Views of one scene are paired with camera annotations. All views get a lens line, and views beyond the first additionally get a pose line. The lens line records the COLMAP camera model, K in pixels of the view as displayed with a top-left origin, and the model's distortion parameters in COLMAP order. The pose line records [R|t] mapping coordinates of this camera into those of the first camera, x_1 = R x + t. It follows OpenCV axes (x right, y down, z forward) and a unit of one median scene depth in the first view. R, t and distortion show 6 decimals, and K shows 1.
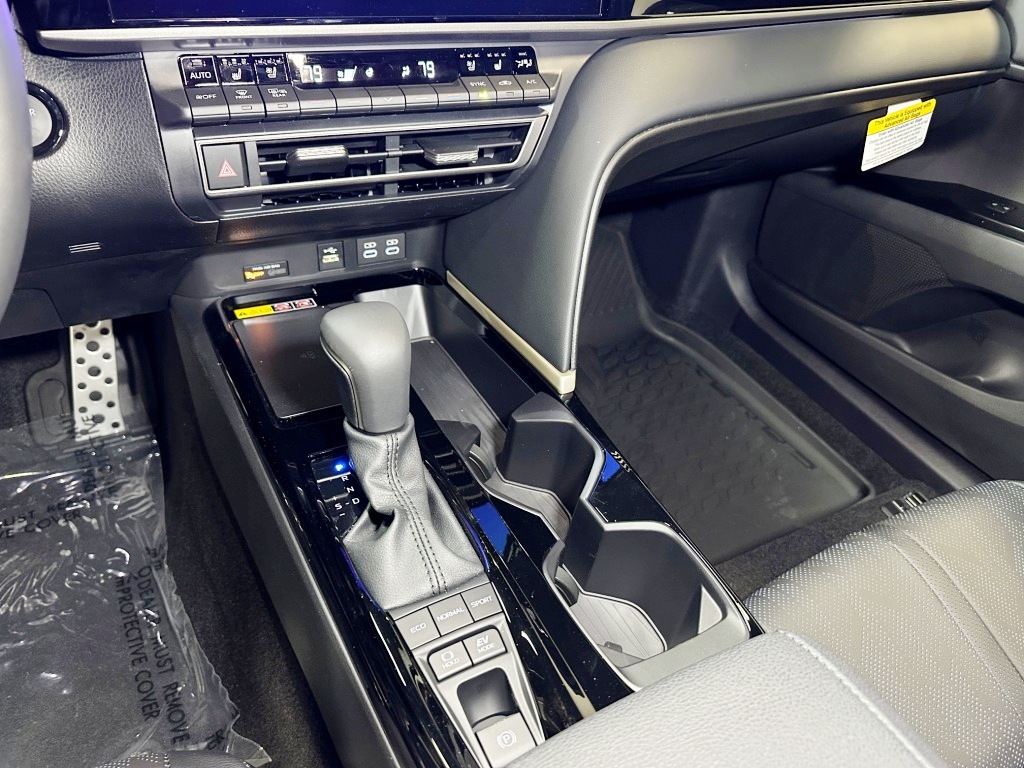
lens RADIAL K [[746.4, 0, 515.1], [0, 746.4, 389.2], [0, 0, 1]] dist [0.053365, -0.066509]
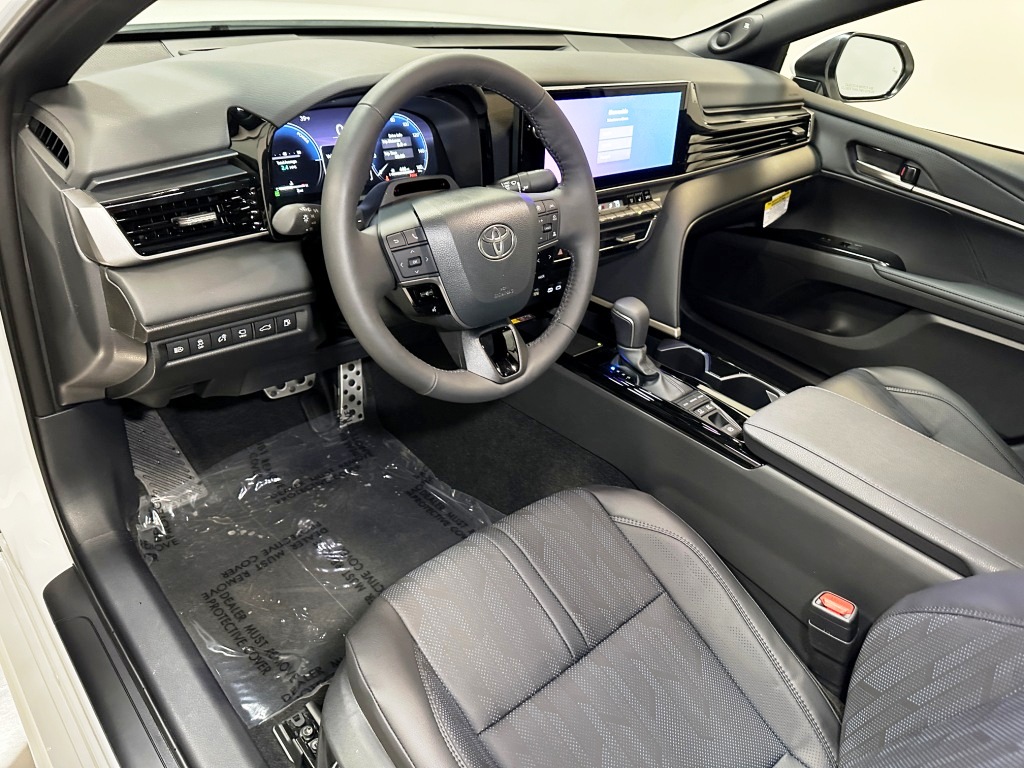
lens RADIAL K [[746.4, 0, 512.6], [0, 746.4, 392.1], [0, 0, 1]] dist [0.053365, -0.066509]
pose [[0.971984, -0.122448, 0.200634, -0.726723], [0.138186, 0.988181, -0.066356, 0.204987], [-0.190138, 0.092222, 0.977416, -0.886654]]
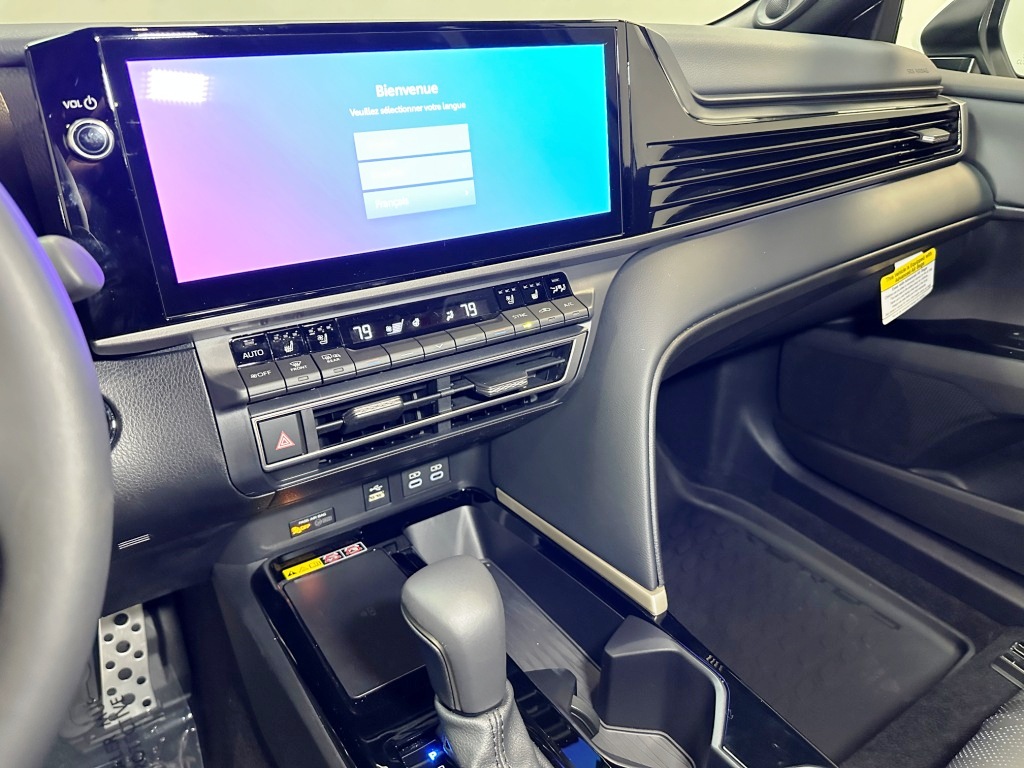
lens RADIAL K [[746.4, 0, 514.5], [0, 746.4, 376.1], [0, 0, 1]] dist [0.053365, -0.066509]
pose [[0.988630, -0.149167, 0.018972, -0.065049], [0.149360, 0.959567, -0.238586, -0.066026], [0.017384, 0.238707, 0.970936, 0.034208]]
